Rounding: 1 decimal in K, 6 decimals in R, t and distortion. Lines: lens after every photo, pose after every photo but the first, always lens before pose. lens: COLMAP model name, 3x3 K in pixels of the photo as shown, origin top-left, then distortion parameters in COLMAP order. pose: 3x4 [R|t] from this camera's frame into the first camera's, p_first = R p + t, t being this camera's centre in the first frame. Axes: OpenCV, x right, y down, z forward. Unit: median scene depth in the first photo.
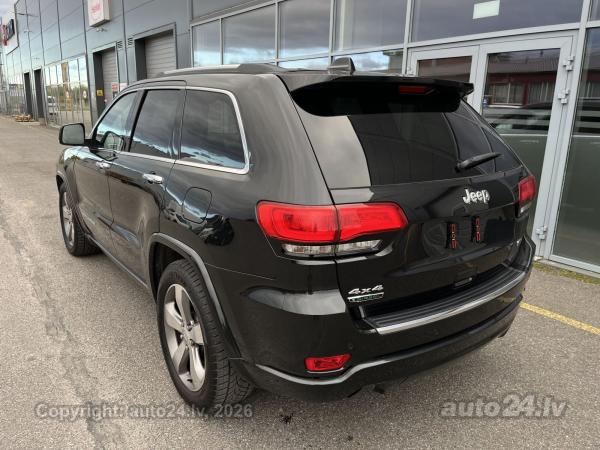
lens RADIAL K [[459.6, 0, 300.0], [0, 459.6, 225.0], [0, 0, 1]] dist [0.054684, -0.067035]
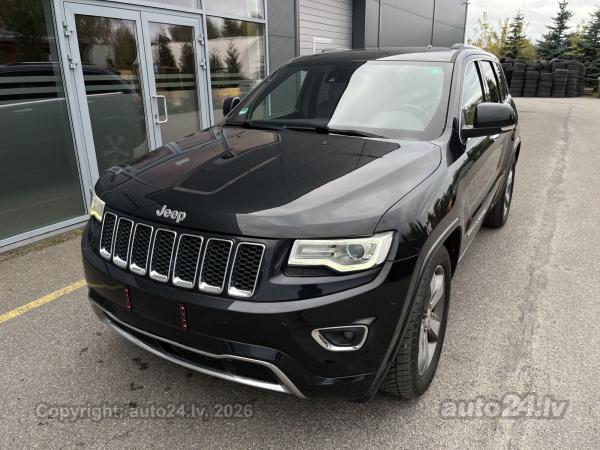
lens RADIAL K [[459.6, 0, 300.0], [0, 459.6, 225.0], [0, 0, 1]] dist [0.054684, -0.067035]
pose [[-0.410047, -0.305890, 0.859239, -0.357616], [0.237866, 0.873614, 0.424522, -0.146123], [-0.880500, 0.378458, -0.285462, 0.525905]]
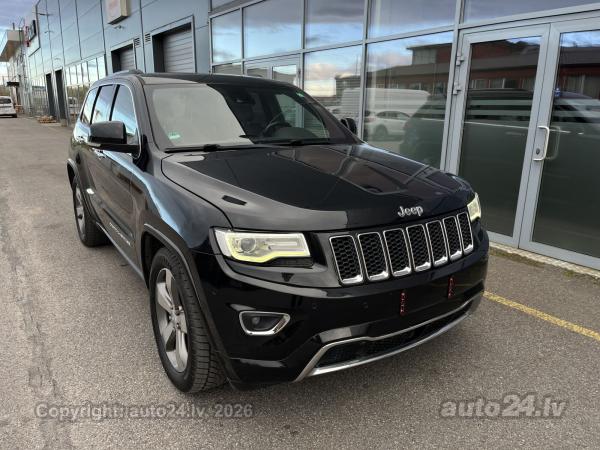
lens RADIAL K [[459.6, 0, 300.0], [0, 459.6, 225.0], [0, 0, 1]] dist [0.054684, -0.067035]
pose [[0.999057, -0.002256, -0.043369, -0.012248], [0.002400, 0.999992, 0.003260, -0.012317], [0.043361, -0.003361, 0.999054, 0.064586]]
